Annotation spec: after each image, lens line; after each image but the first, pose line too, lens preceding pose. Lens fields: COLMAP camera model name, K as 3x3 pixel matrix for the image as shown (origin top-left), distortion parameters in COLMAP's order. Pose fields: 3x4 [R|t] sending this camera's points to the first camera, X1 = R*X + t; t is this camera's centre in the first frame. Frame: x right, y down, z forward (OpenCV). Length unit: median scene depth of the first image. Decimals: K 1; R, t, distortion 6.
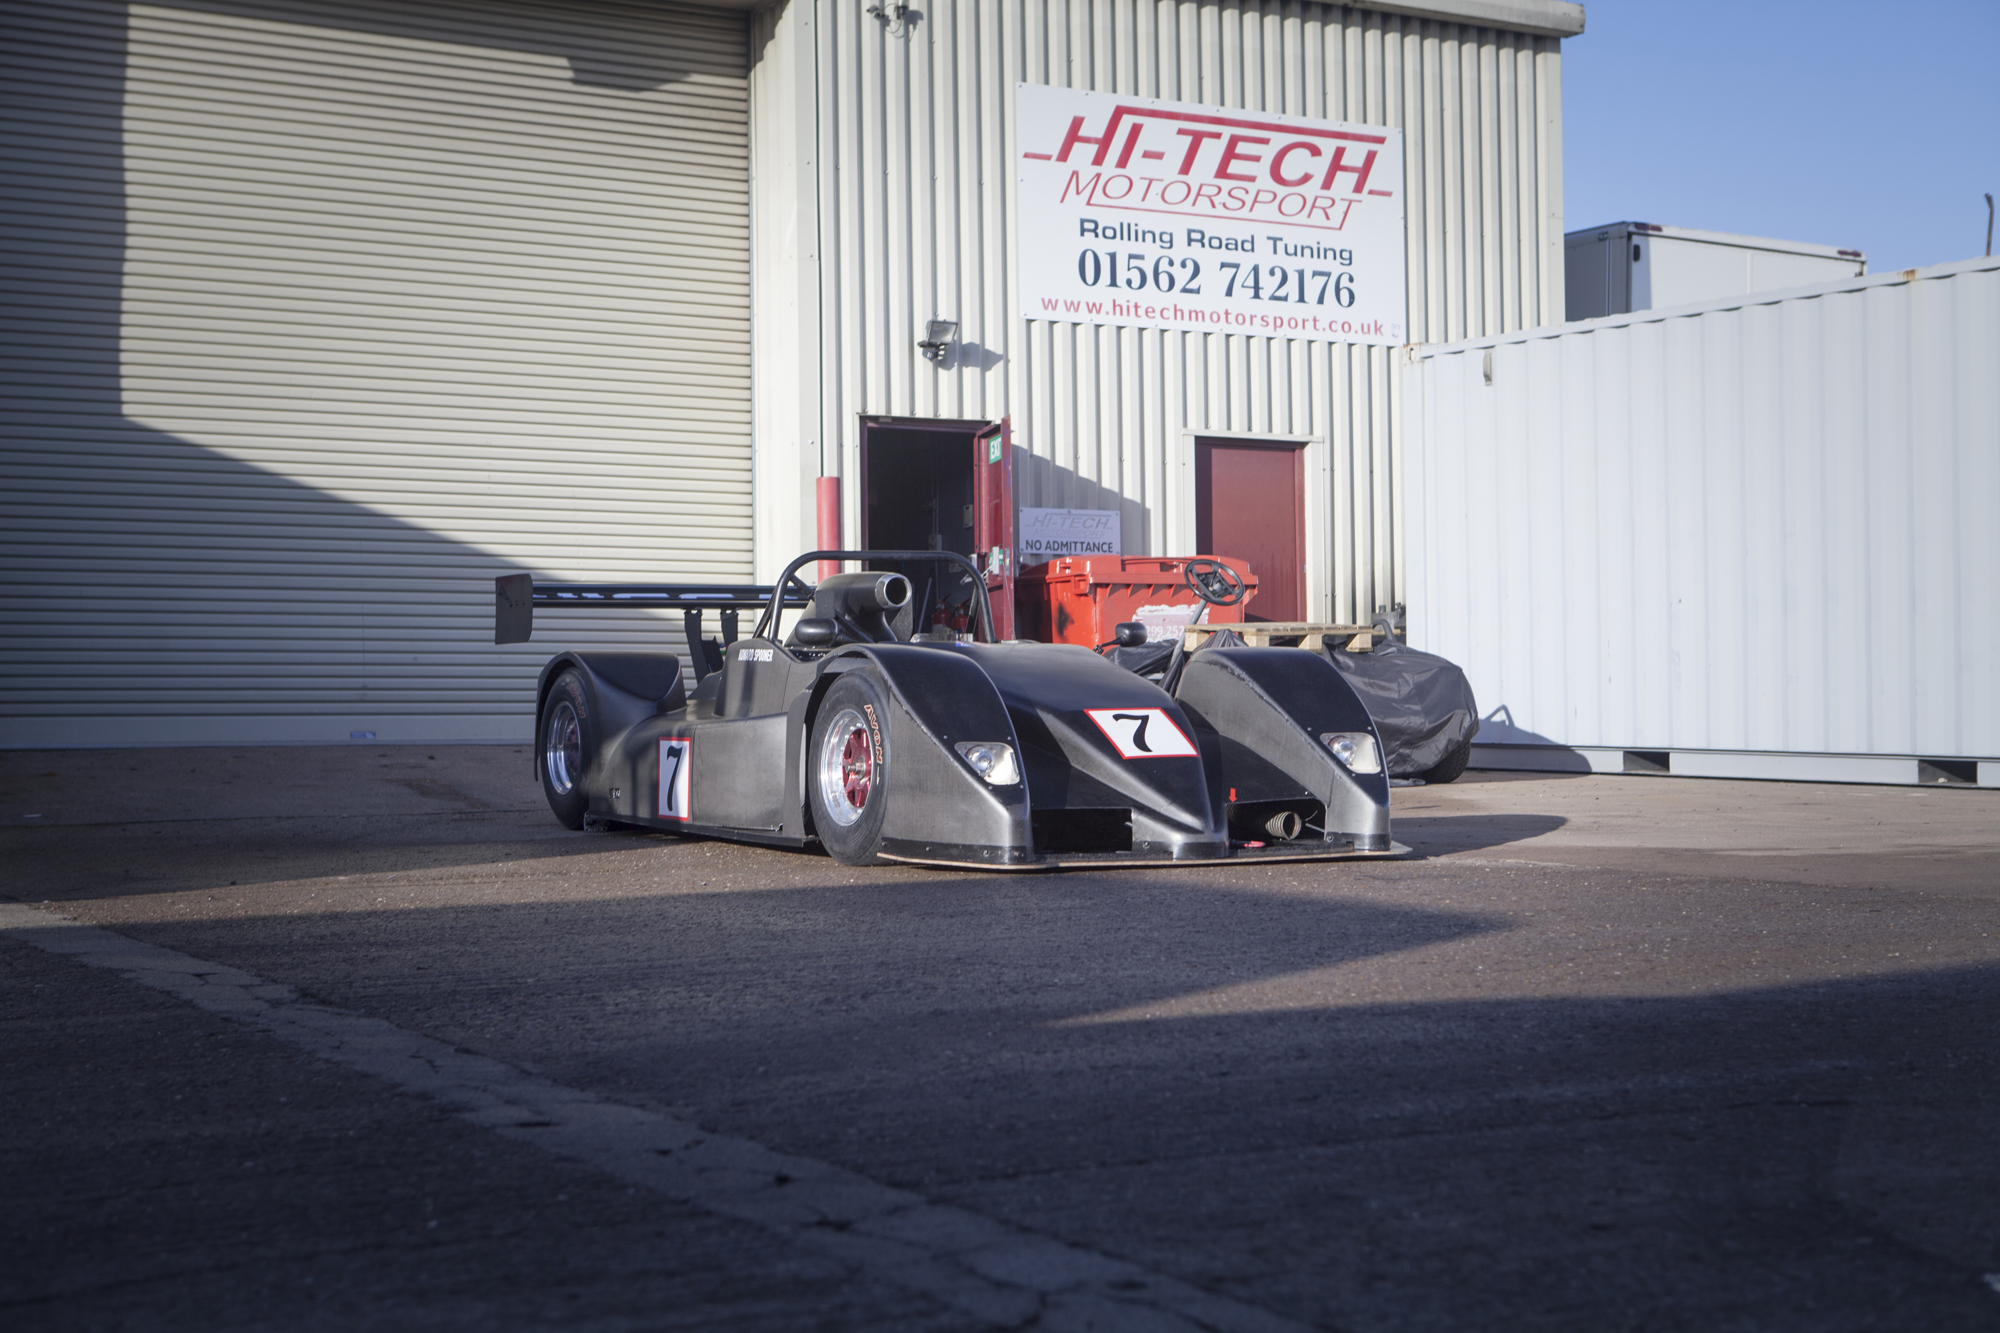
lens RADIAL K [[3018.1, 0, 1000.3], [0, 3018.1, 665.6], [0, 0, 1]] dist [0.047463, 0.000000]
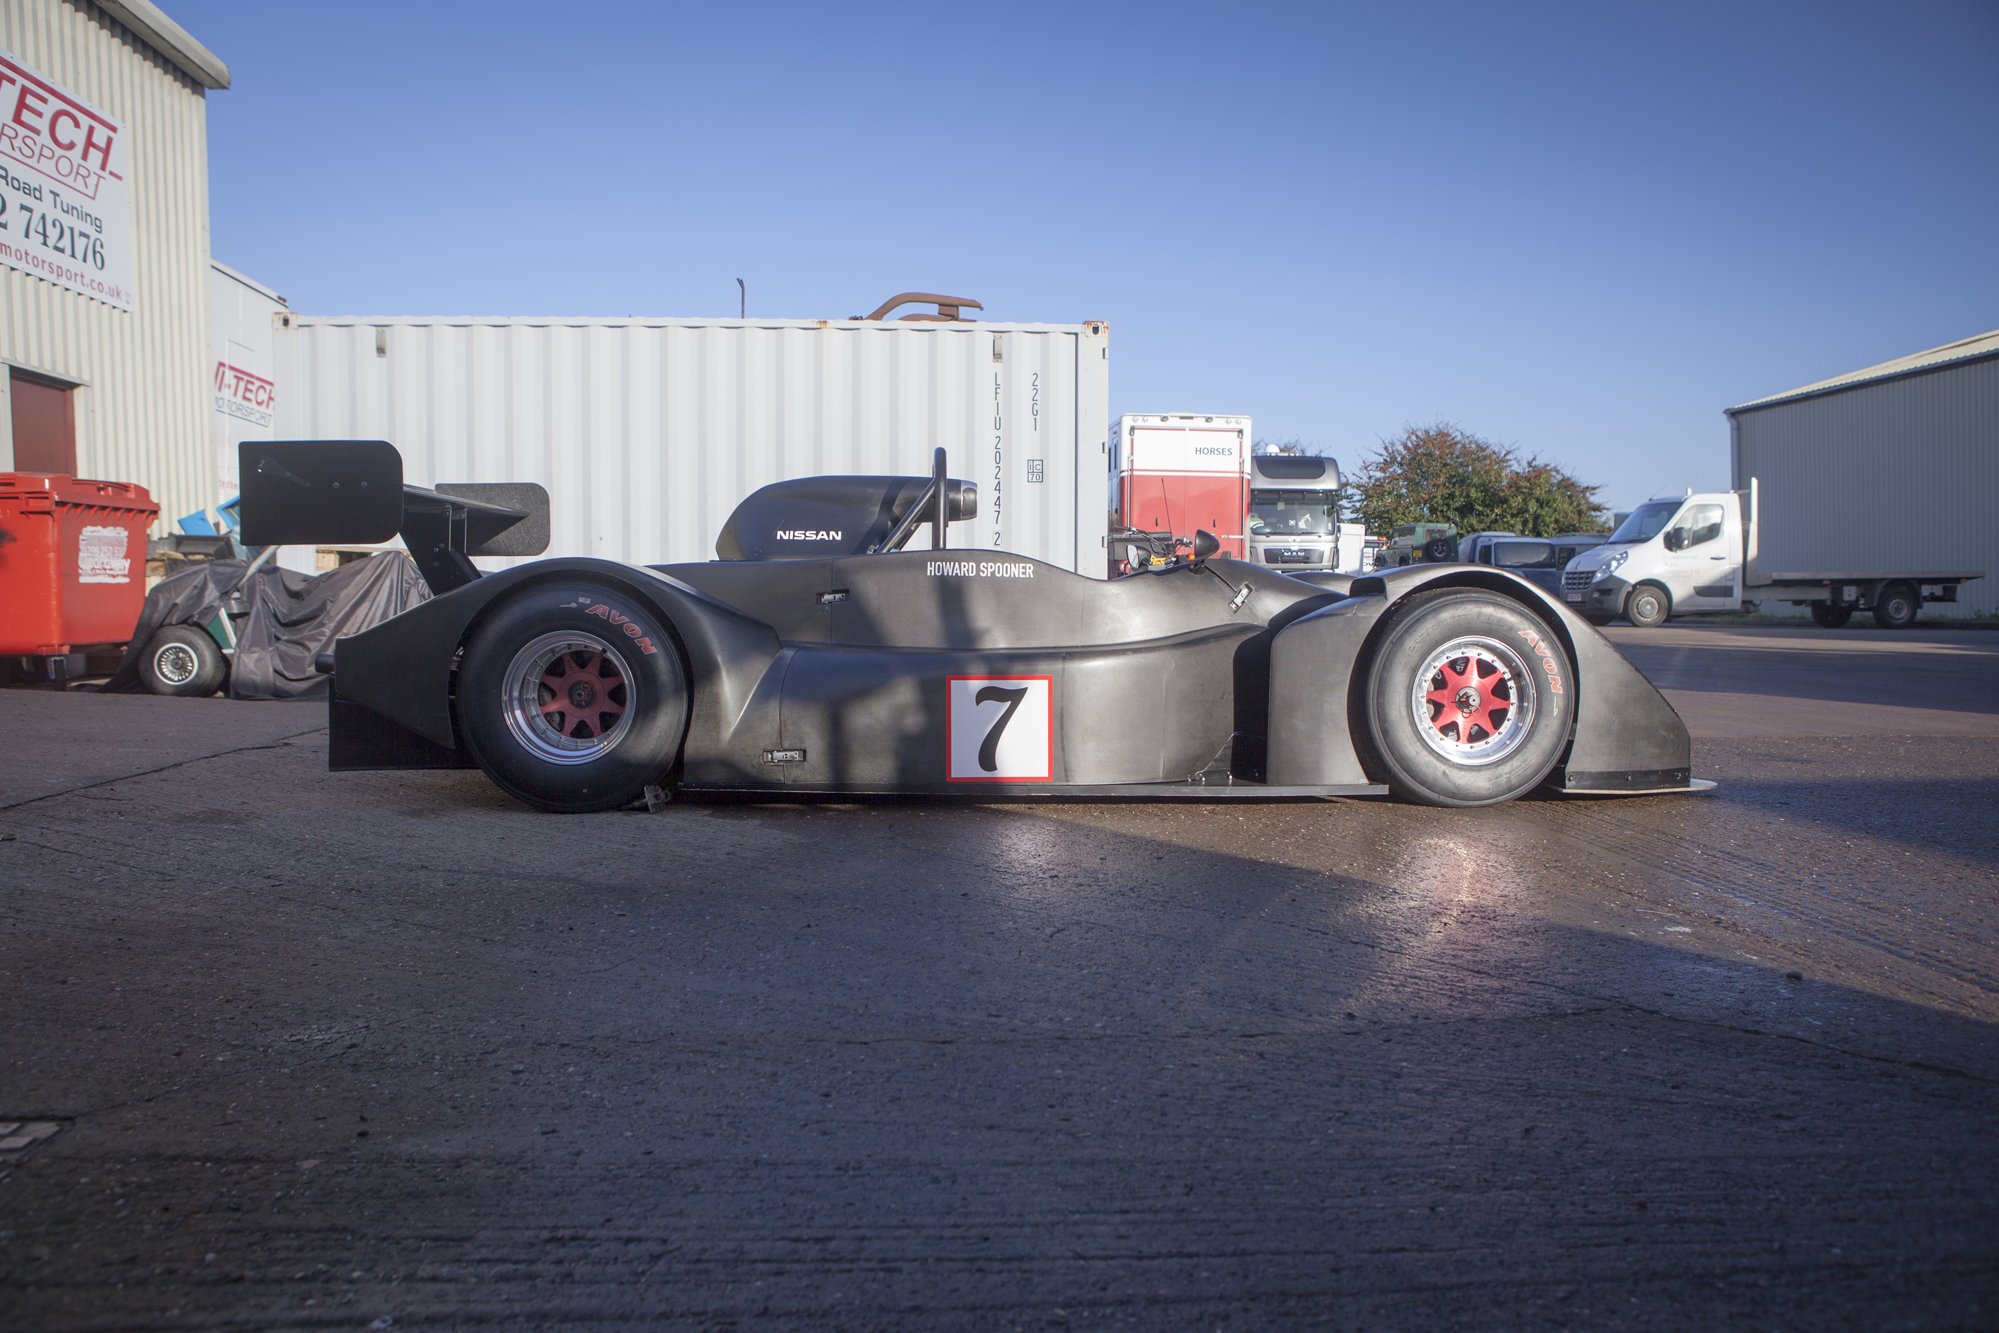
lens RADIAL K [[1474.3, 0, 999.1], [0, 1474.3, 663.4], [0, 0, 1]] dist [-0.003874, 0.003006]
pose [[0.443521, -0.044713, 0.895148, -0.242485], [-0.002022, 0.998702, 0.050887, 0.000877], [-0.896262, -0.024379, 0.442855, 0.452924]]
